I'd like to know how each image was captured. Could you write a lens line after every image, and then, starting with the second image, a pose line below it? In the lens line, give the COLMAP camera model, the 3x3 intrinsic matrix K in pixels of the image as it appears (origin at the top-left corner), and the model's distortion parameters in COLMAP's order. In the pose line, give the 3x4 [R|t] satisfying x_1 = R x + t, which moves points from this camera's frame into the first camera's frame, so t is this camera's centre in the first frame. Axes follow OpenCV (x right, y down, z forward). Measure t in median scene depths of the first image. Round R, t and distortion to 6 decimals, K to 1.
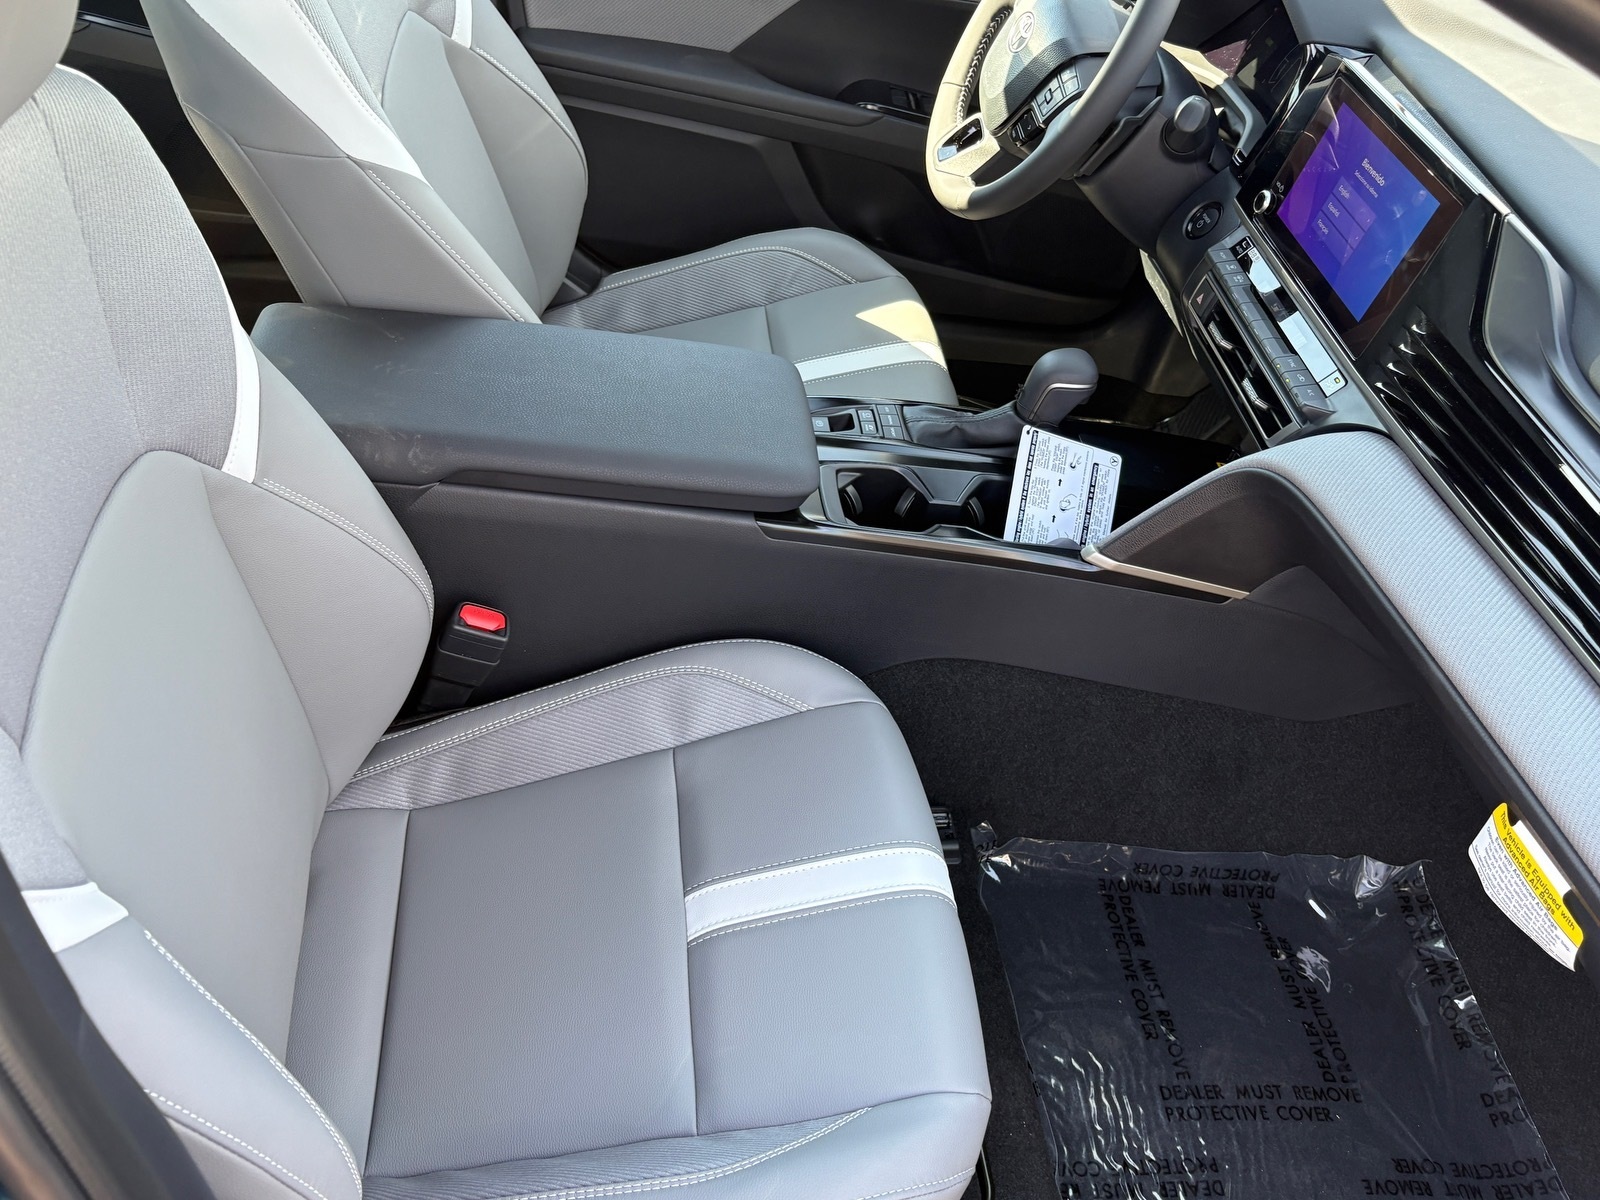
lens RADIAL K [[1427.4, 0, 800.0], [0, 1427.4, 600.0], [0, 0, 1]] dist [0.148947, -0.343487]
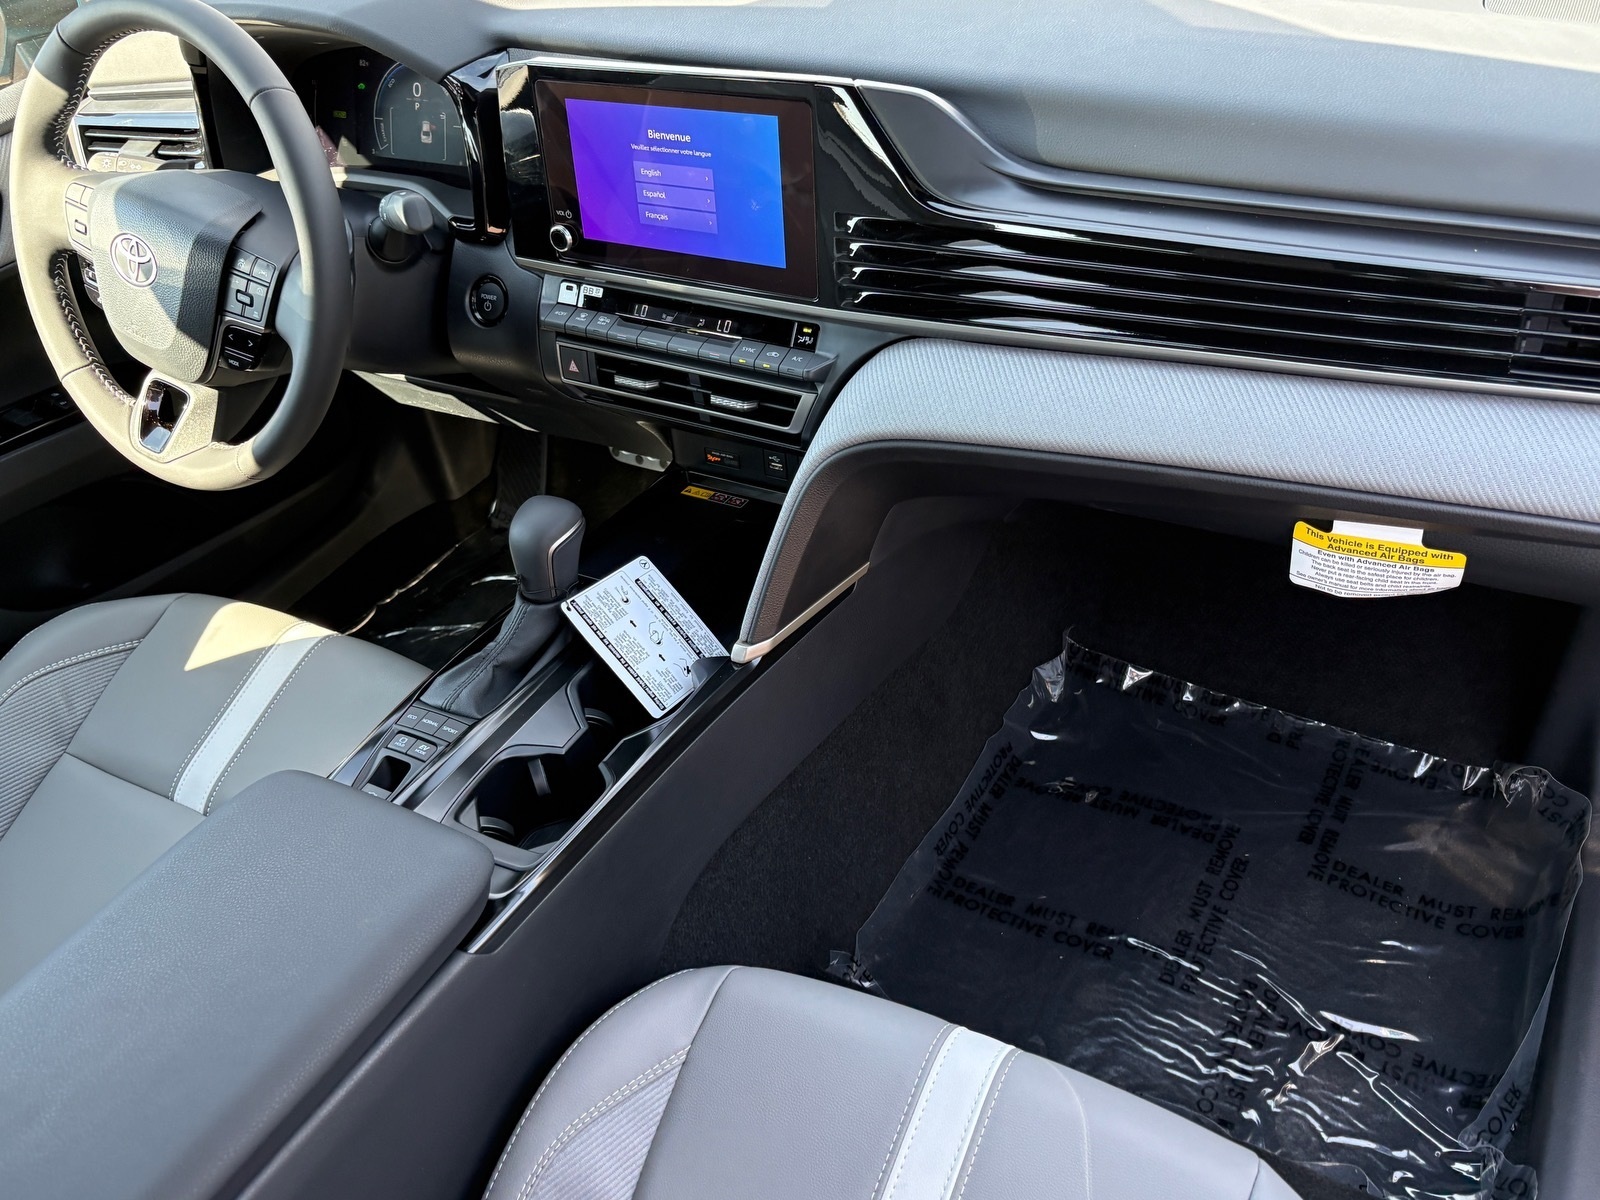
lens RADIAL K [[1341.7, 0, 800.0], [0, 1341.7, 600.0], [0, 0, 1]] dist [0.049419, -0.005007]
pose [[0.534251, -0.692163, 0.485269, -0.138584], [0.693023, 0.687347, 0.217422, -0.195412], [-0.484040, 0.220145, 0.846901, 0.286898]]
